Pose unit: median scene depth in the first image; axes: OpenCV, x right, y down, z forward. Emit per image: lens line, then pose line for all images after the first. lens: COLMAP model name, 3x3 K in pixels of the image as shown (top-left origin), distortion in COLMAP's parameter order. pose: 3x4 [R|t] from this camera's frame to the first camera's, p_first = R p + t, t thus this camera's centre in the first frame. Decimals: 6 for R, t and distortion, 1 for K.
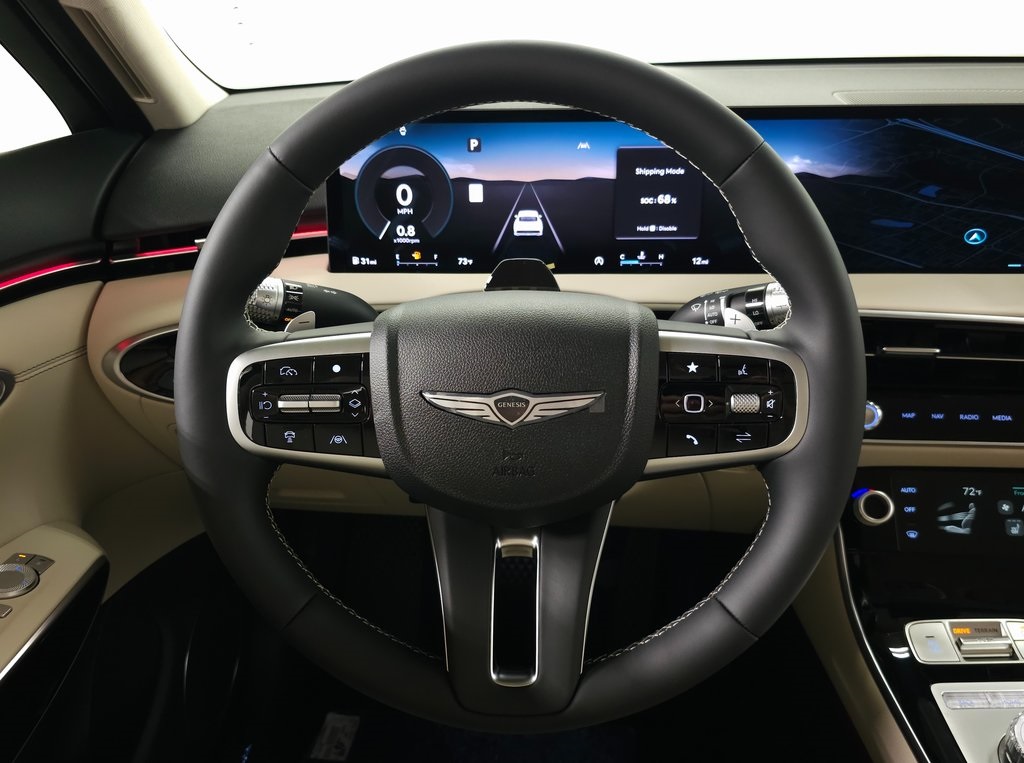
lens RADIAL K [[806.3, 0, 514.5], [0, 806.3, 387.1], [0, 0, 1]] dist [0.039989, -0.054636]
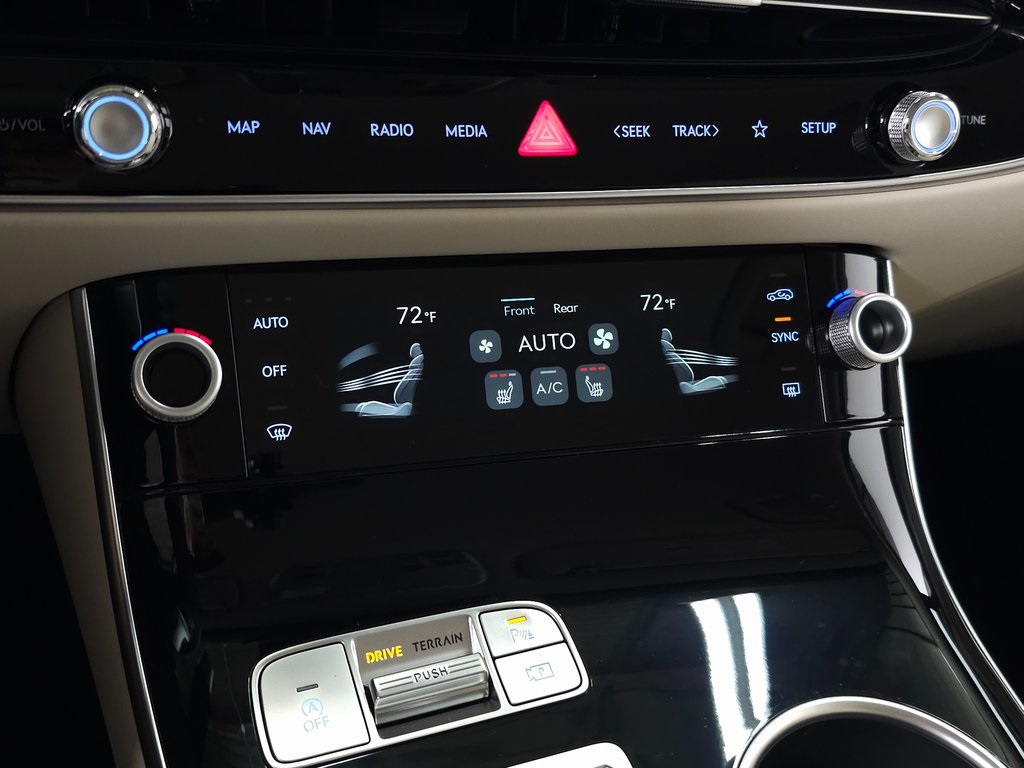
lens RADIAL K [[1149.0, 0, 525.5], [0, 1149.0, 380.7], [0, 0, 1]] dist [0.046751, 0.000000]
pose [[0.887968, -0.103205, 0.448176, 0.348804], [0.014606, 0.980333, 0.196810, 0.046292], [-0.459673, -0.168215, 0.872012, 0.455309]]
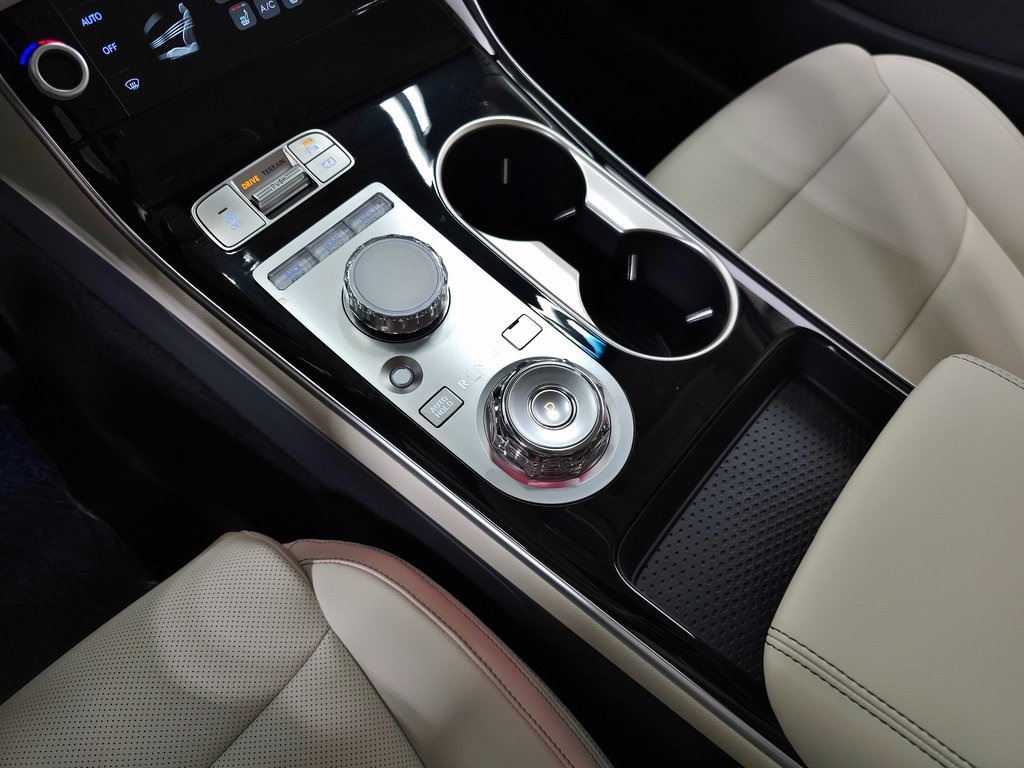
lens RADIAL K [[700.1, 0, 499.3], [0, 700.1, 374.7], [0, 0, 1]] dist [0.000608, -0.010931]
pose [[0.614208, -0.640218, 0.461378, 0.249956], [0.214617, 0.698136, 0.683041, 0.013289], [-0.759400, -0.320509, 0.566203, 0.346244]]
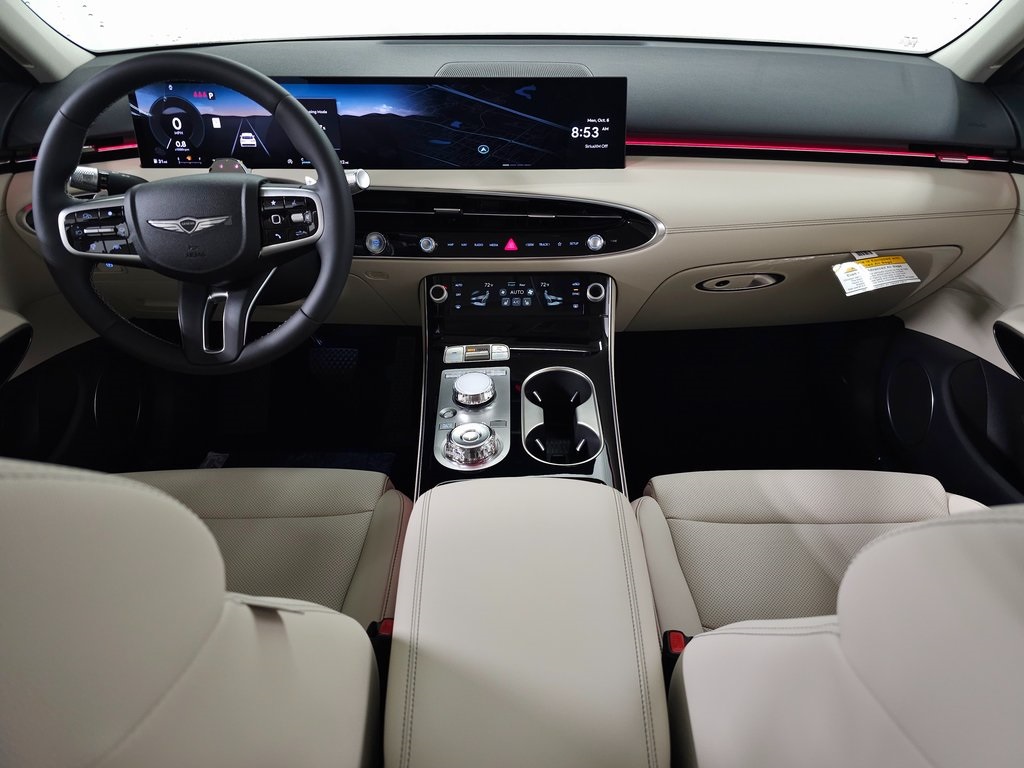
lens RADIAL K [[694.4, 0, 528.1], [0, 694.4, 400.6], [0, 0, 1]] dist [0.035602, -0.035913]
pose [[0.997392, -0.021787, 0.068807, 0.545616], [0.011236, 0.988597, 0.150164, 0.156568], [-0.071294, -0.149000, 0.986264, -0.729792]]
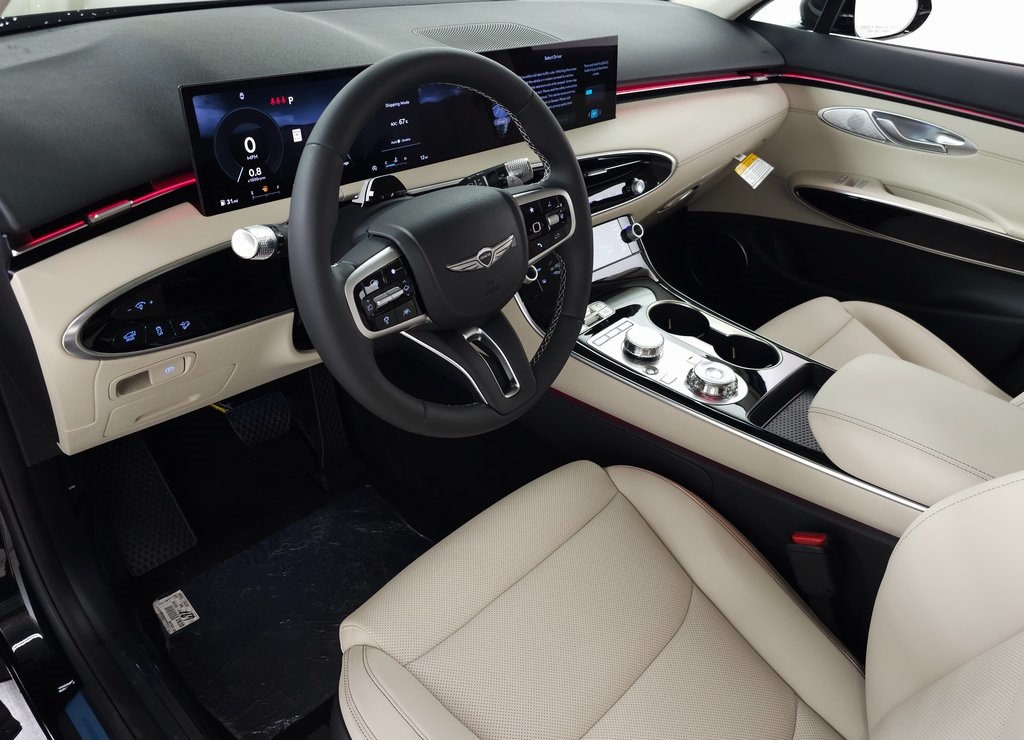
lens RADIAL K [[719.3, 0, 506.4], [0, 719.3, 371.9], [0, 0, 1]] dist [0.018249, -0.003708]
pose [[0.644010, -0.372791, 0.668040, -0.809001], [0.243705, 0.927715, 0.282761, -0.127787], [-0.725161, -0.019297, 0.688309, -0.125412]]
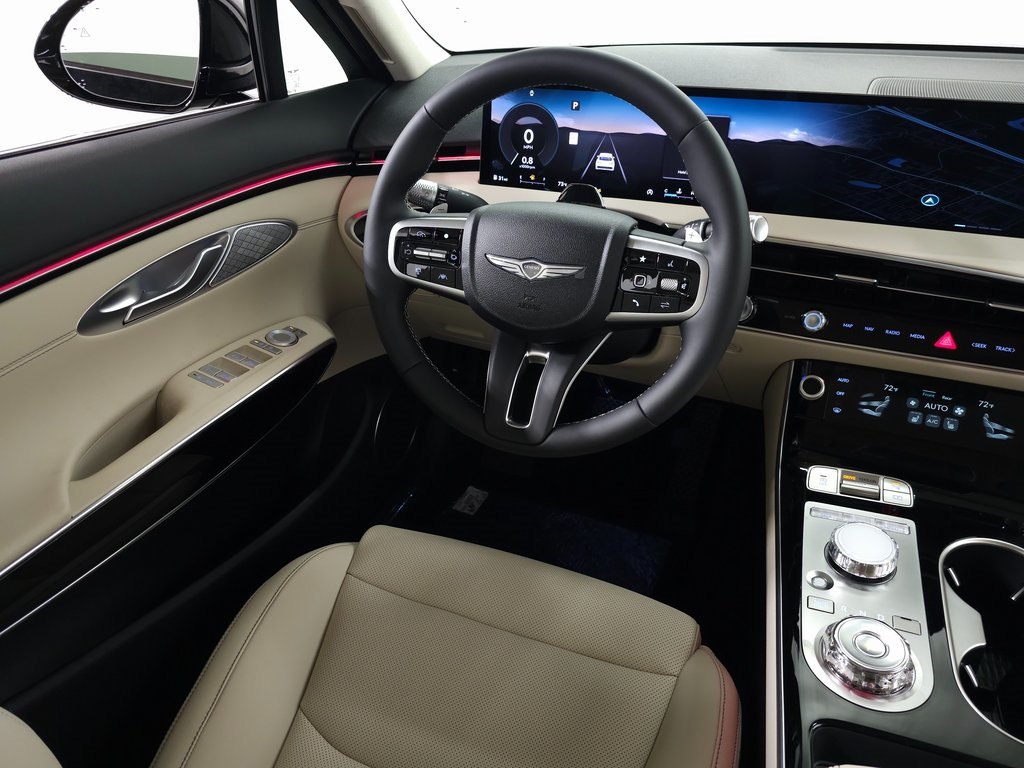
lens RADIAL K [[694.4, 0, 514.3], [0, 694.4, 380.8], [0, 0, 1]] dist [0.035602, -0.035913]
pose [[0.948131, 0.169810, -0.268724, 0.278683], [-0.137919, 0.981399, 0.133546, 0.046519], [0.286403, -0.089557, 0.953915, -0.320779]]
